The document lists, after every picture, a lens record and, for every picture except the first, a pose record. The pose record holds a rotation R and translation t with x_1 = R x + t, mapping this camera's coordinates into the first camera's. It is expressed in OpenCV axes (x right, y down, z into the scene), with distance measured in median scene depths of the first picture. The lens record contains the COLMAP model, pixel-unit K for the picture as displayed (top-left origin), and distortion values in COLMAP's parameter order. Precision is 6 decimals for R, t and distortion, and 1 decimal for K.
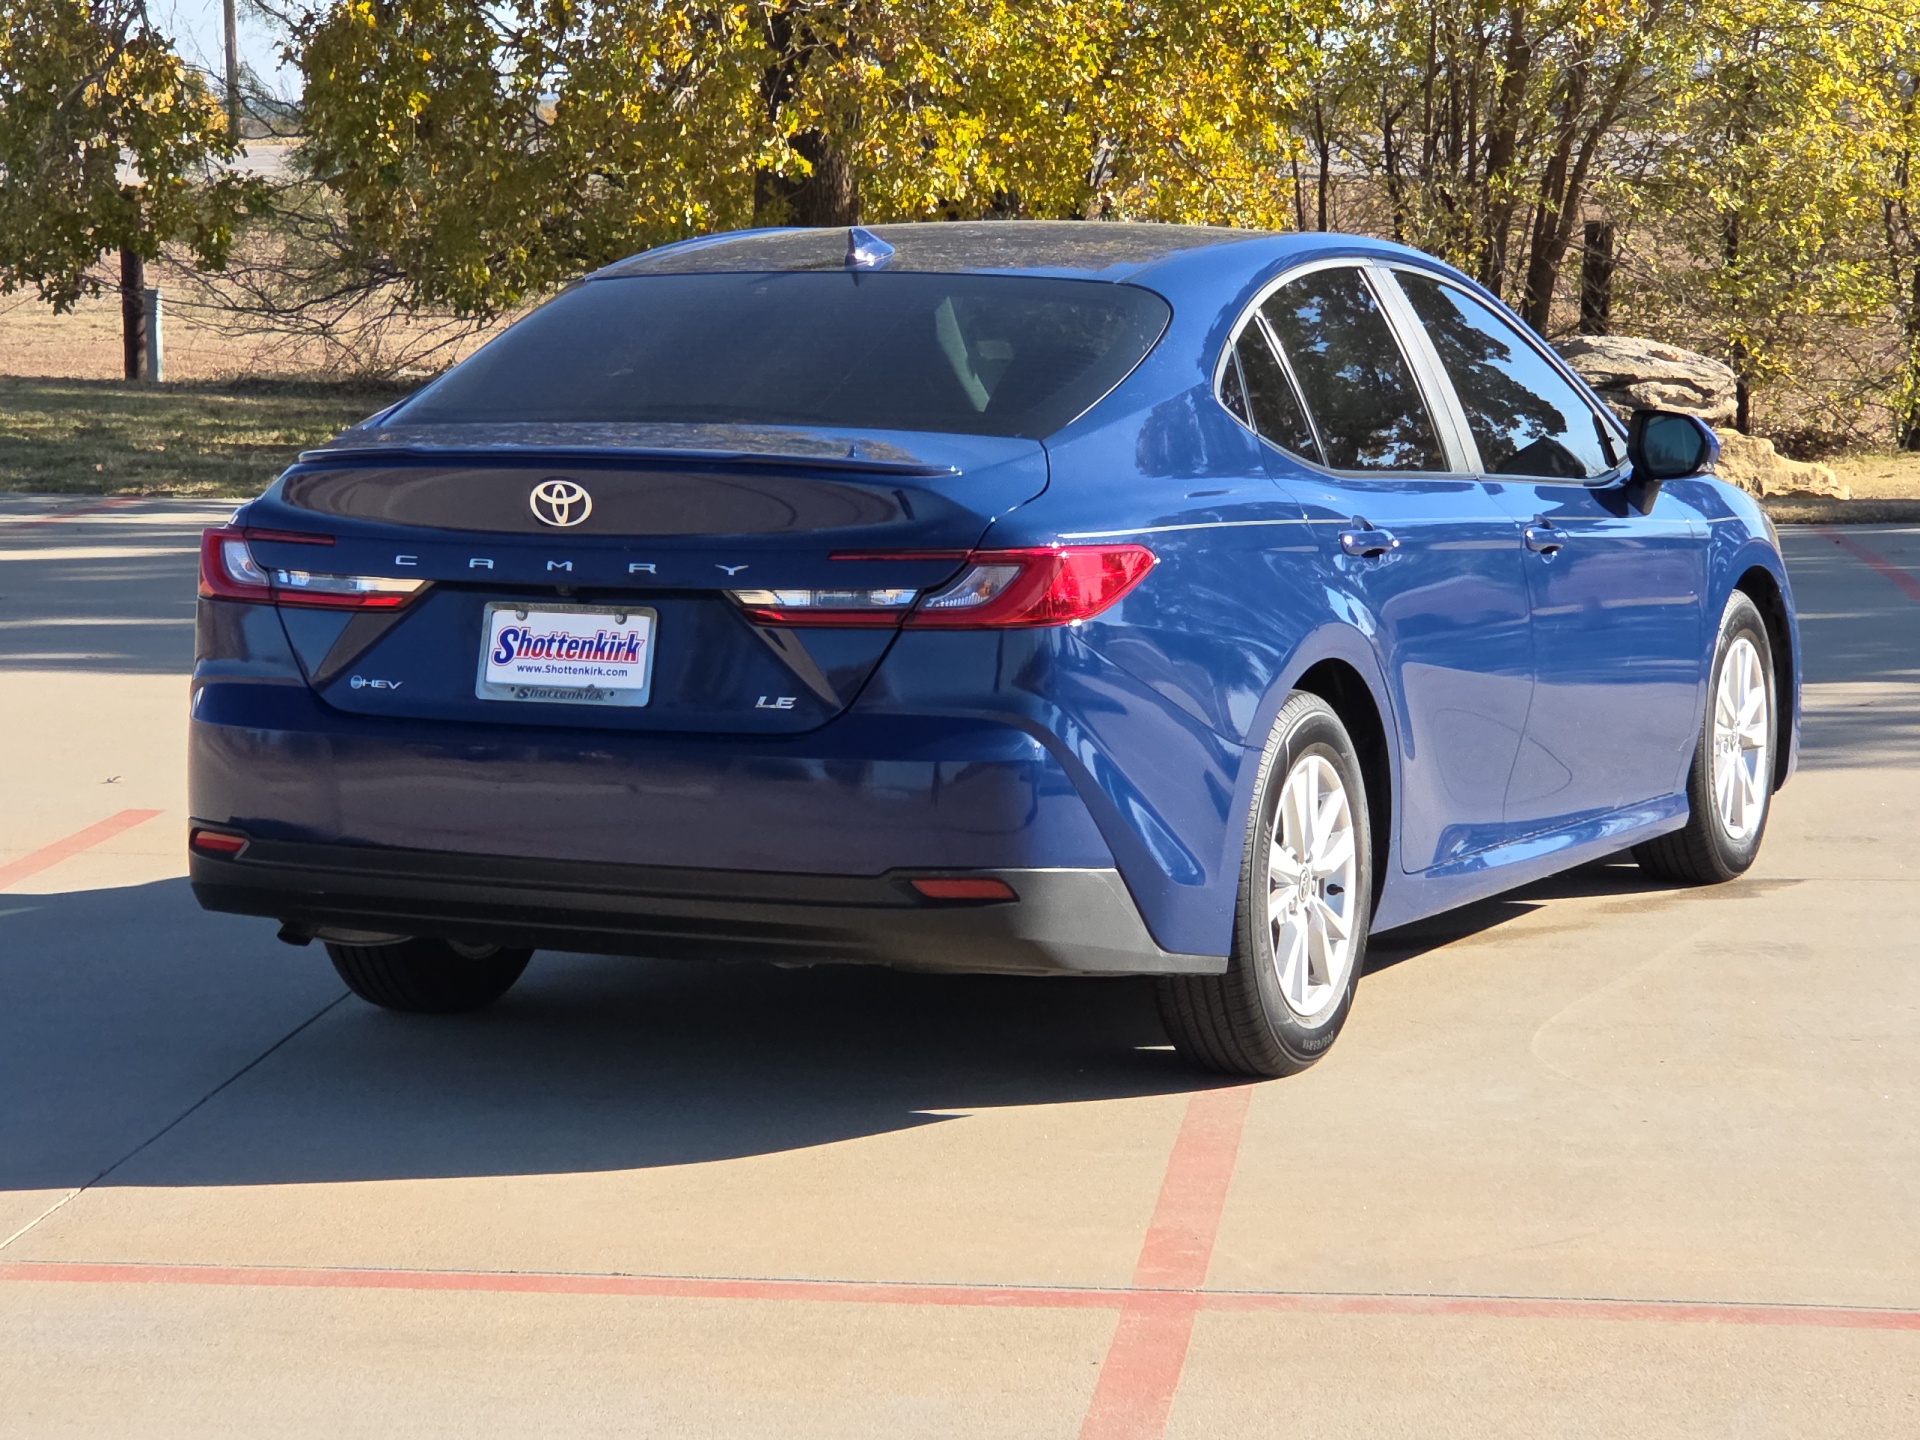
lens RADIAL K [[4385.4, 0, 959.4], [0, 4385.4, 715.9], [0, 0, 1]] dist [-0.118850, 0.000000]
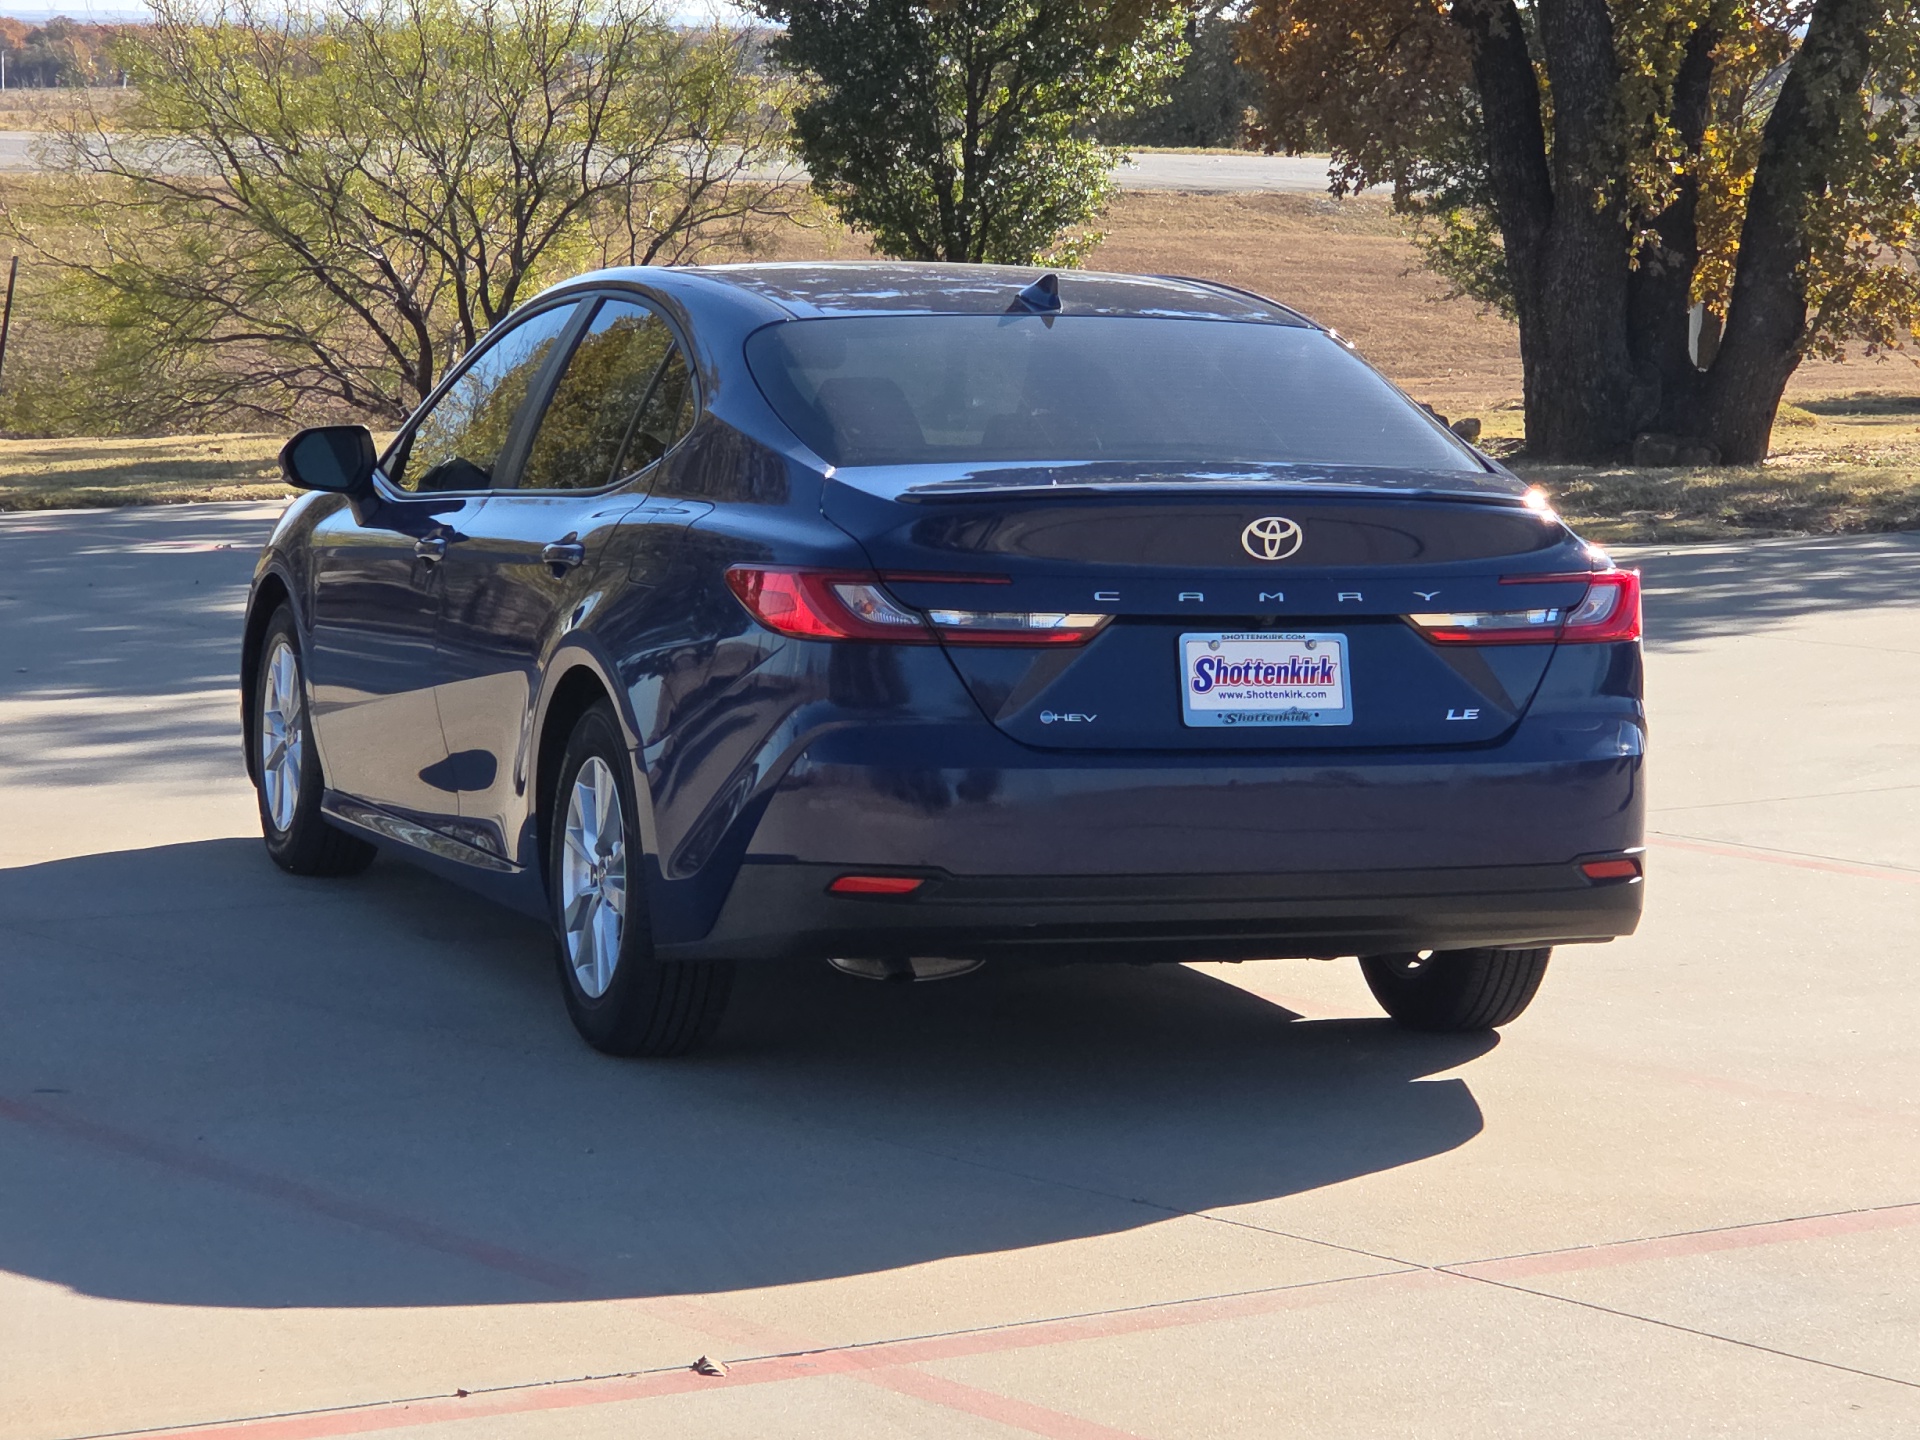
lens RADIAL K [[4622.5, 0, 960.3], [0, 4622.5, 723.1], [0, 0, 1]] dist [-0.418065, 0.000000]
pose [[0.747135, -0.047953, 0.662940, -0.891263], [0.048234, 0.998676, 0.017878, -0.027292], [-0.662920, 0.018620, 0.748459, 0.211012]]
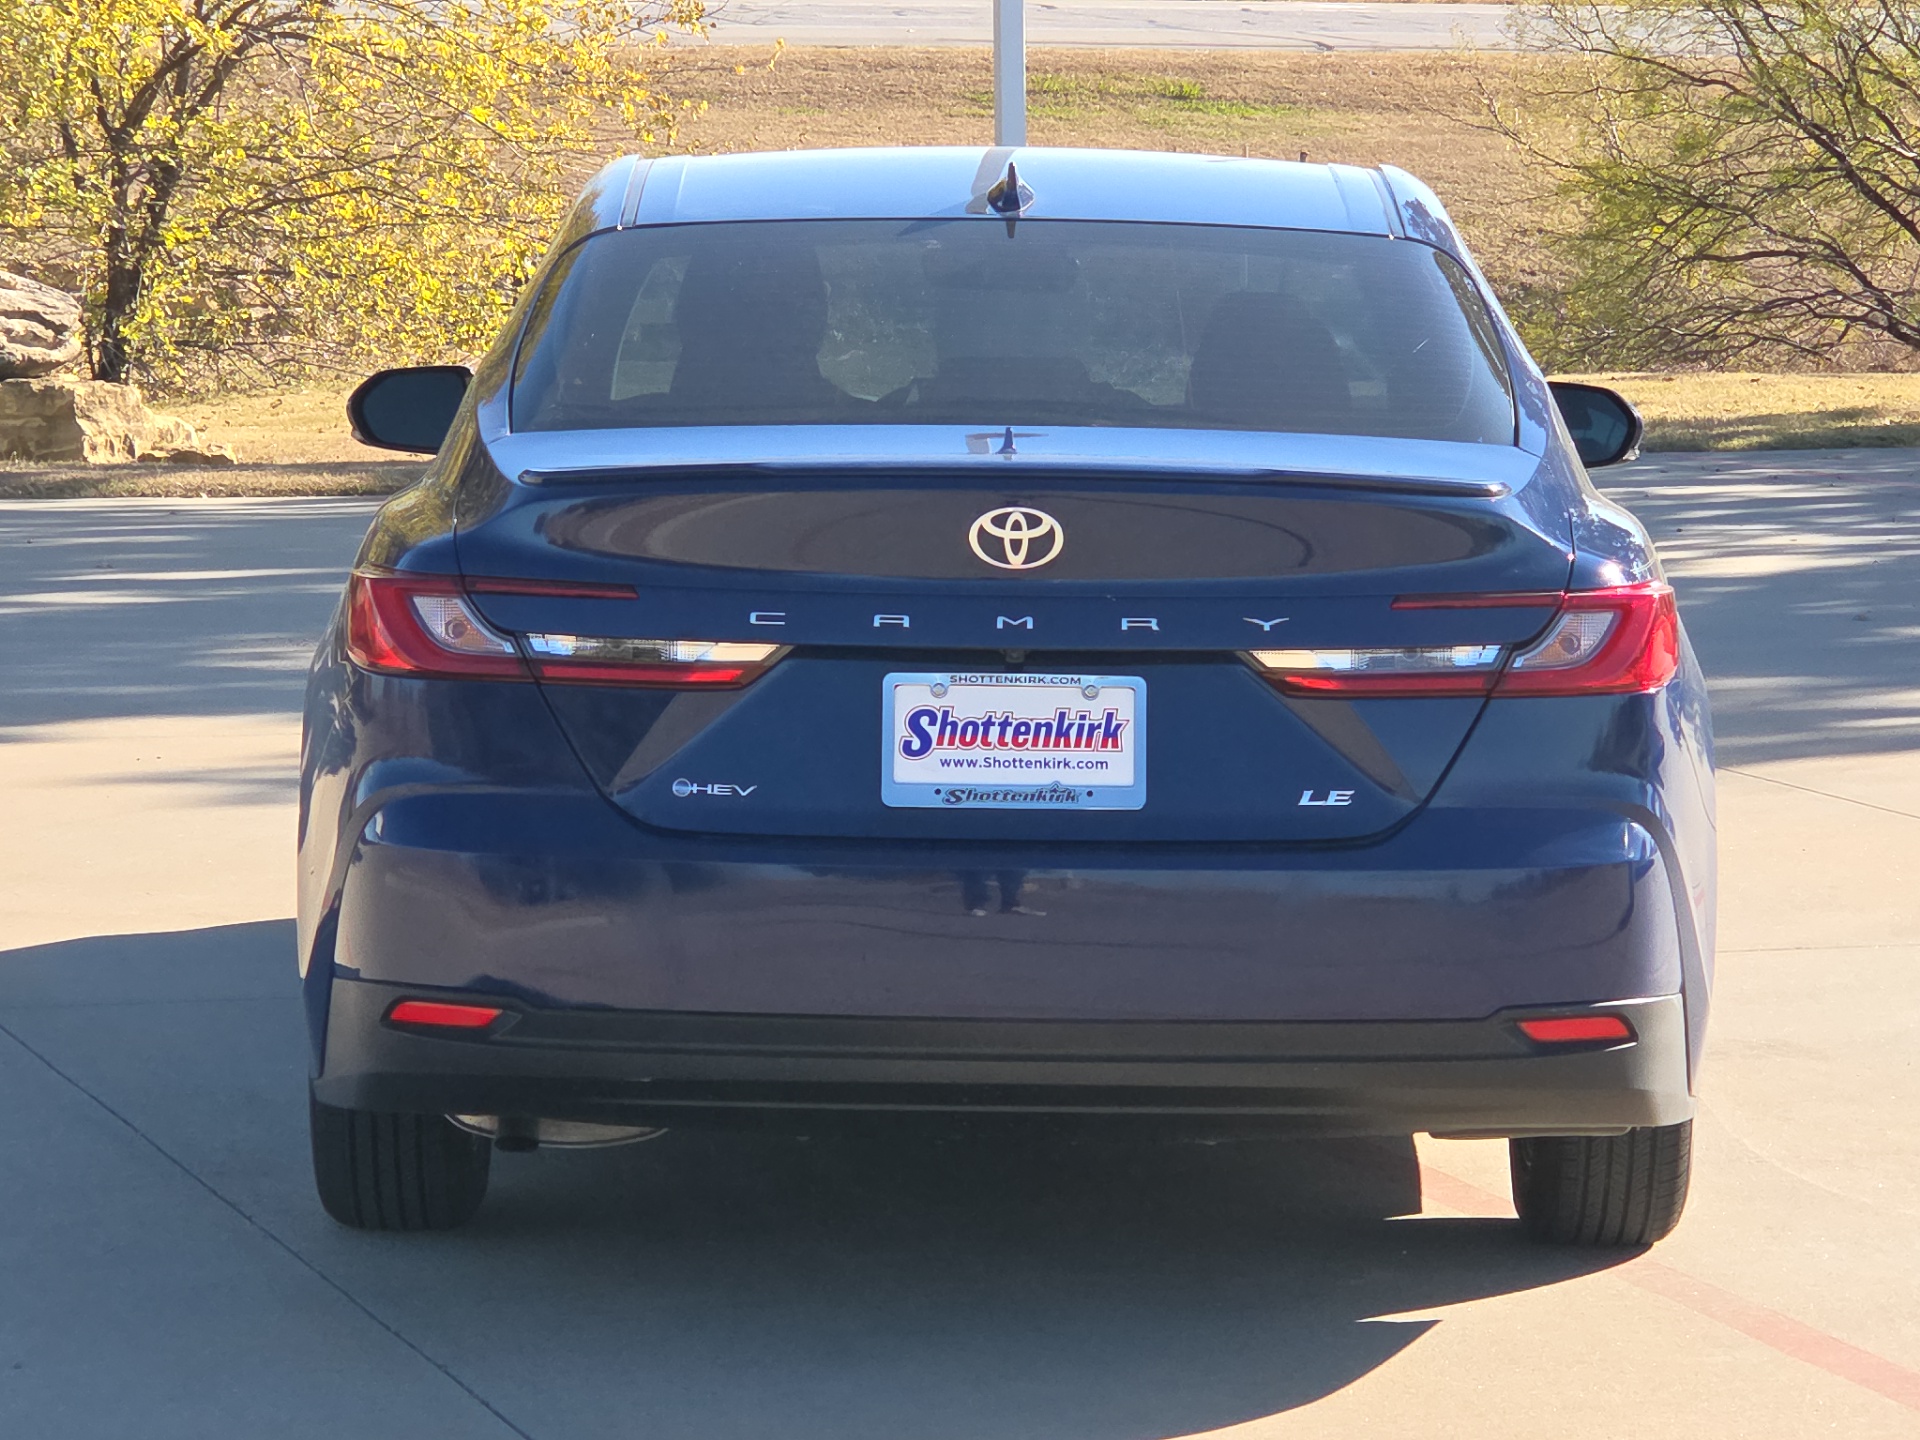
lens RADIAL K [[5693.9, 0, 957.9], [0, 5693.9, 701.6], [0, 0, 1]] dist [-0.703542, 0.000000]
pose [[0.919073, -0.027074, 0.393157, -0.477041], [0.029031, 0.999578, 0.000969, -0.022108], [-0.393018, 0.010524, 0.919471, 0.121247]]
